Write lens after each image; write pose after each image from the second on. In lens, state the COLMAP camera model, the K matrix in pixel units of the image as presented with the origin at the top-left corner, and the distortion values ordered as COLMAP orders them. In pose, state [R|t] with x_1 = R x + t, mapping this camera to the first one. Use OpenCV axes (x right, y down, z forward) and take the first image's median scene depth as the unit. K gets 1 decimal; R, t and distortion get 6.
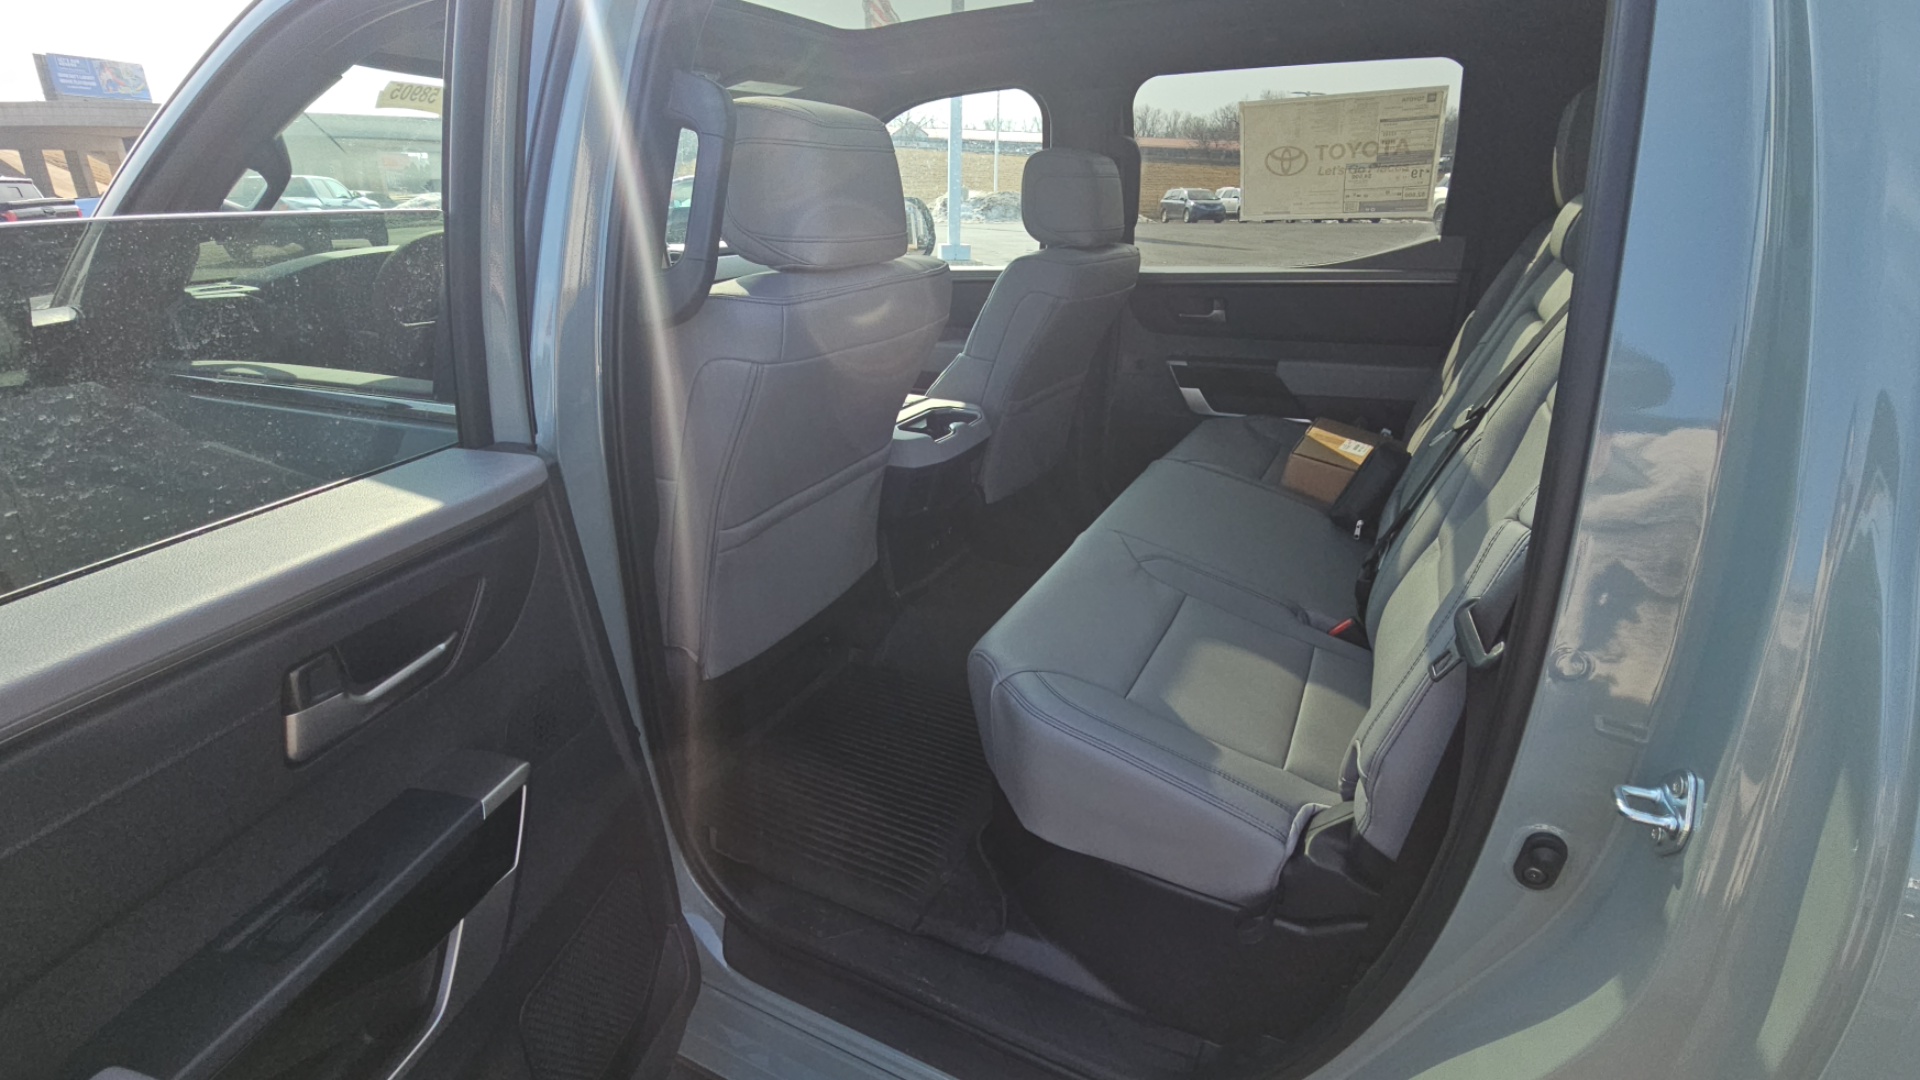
lens RADIAL K [[859.8, 0, 982.3], [0, 859.8, 543.9], [0, 0, 1]] dist [0.008204, -0.007661]
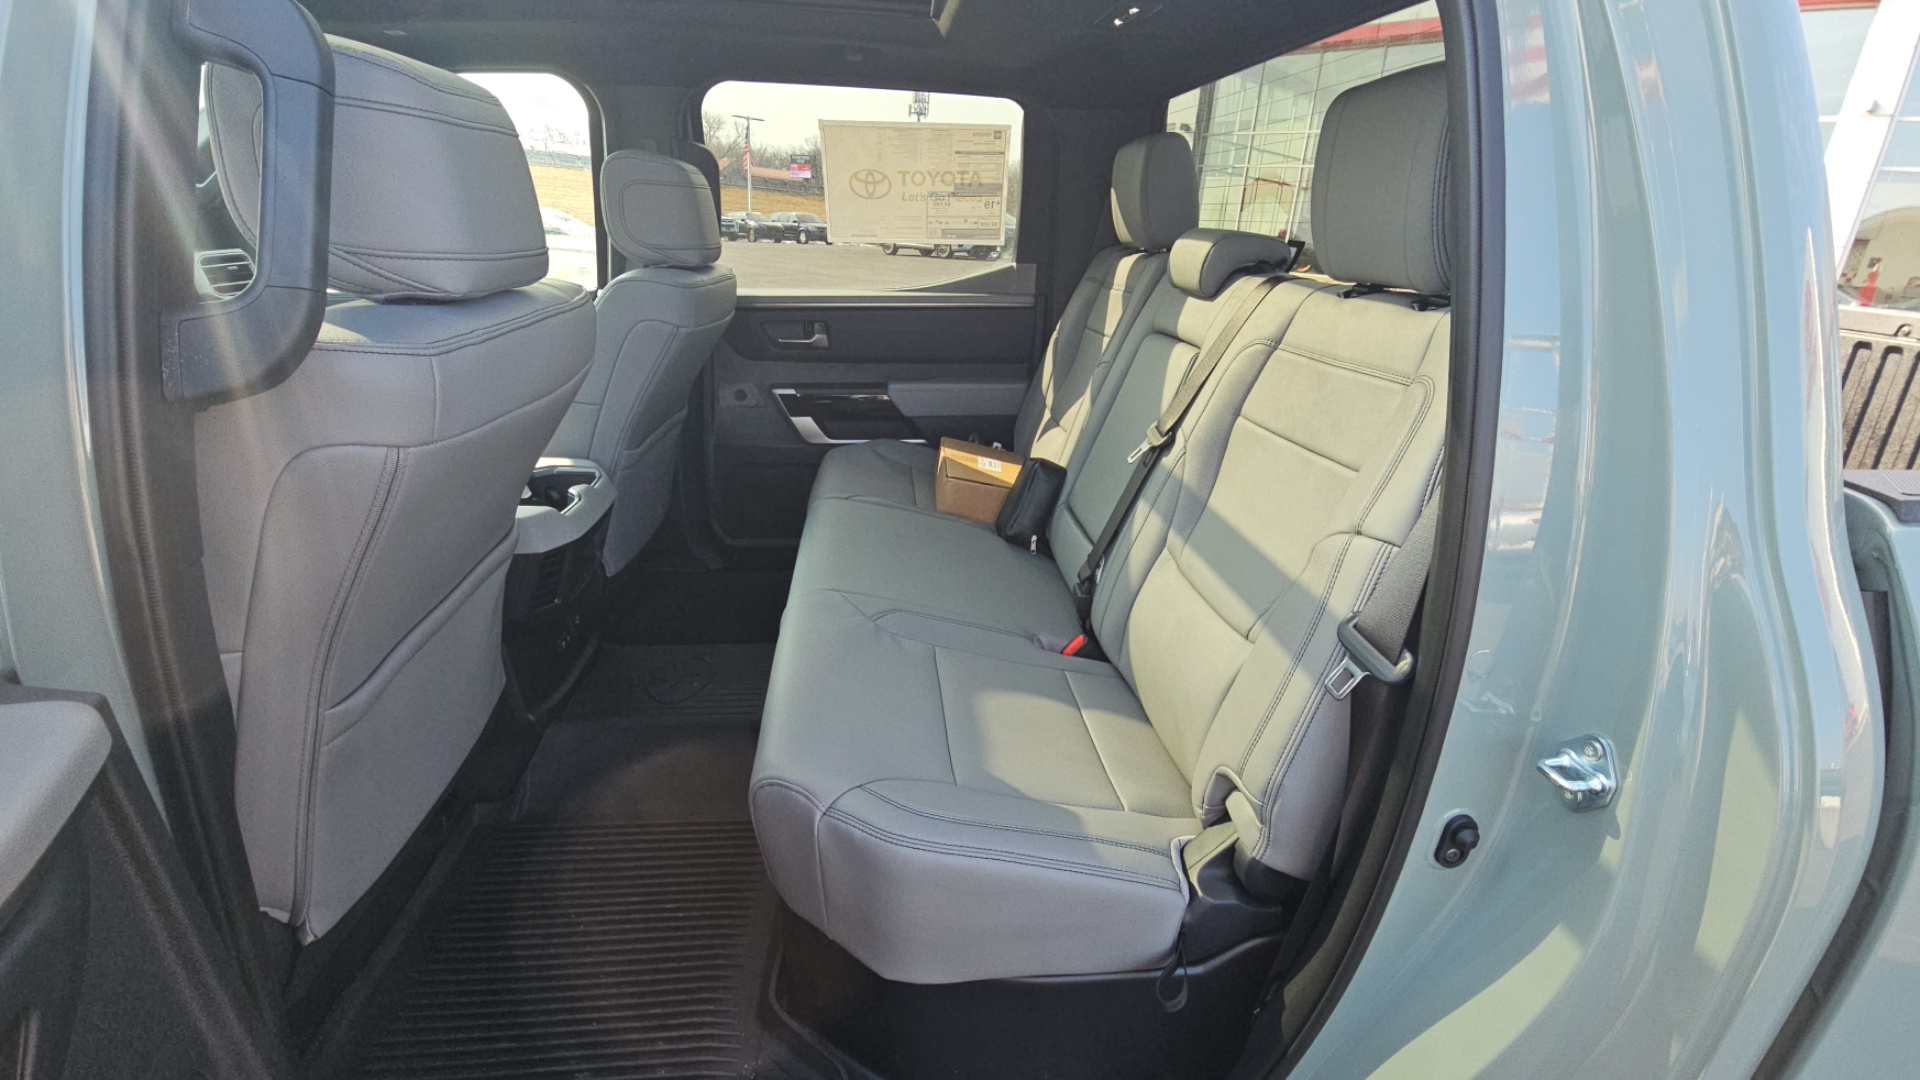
lens RADIAL K [[859.8, 0, 982.3], [0, 859.8, 543.9], [0, 0, 1]] dist [0.008204, -0.007661]
pose [[0.836486, -0.151756, 0.526556, -0.147314], [0.161118, 0.986527, 0.028371, -0.052278], [-0.523767, 0.061106, 0.849667, 0.139277]]
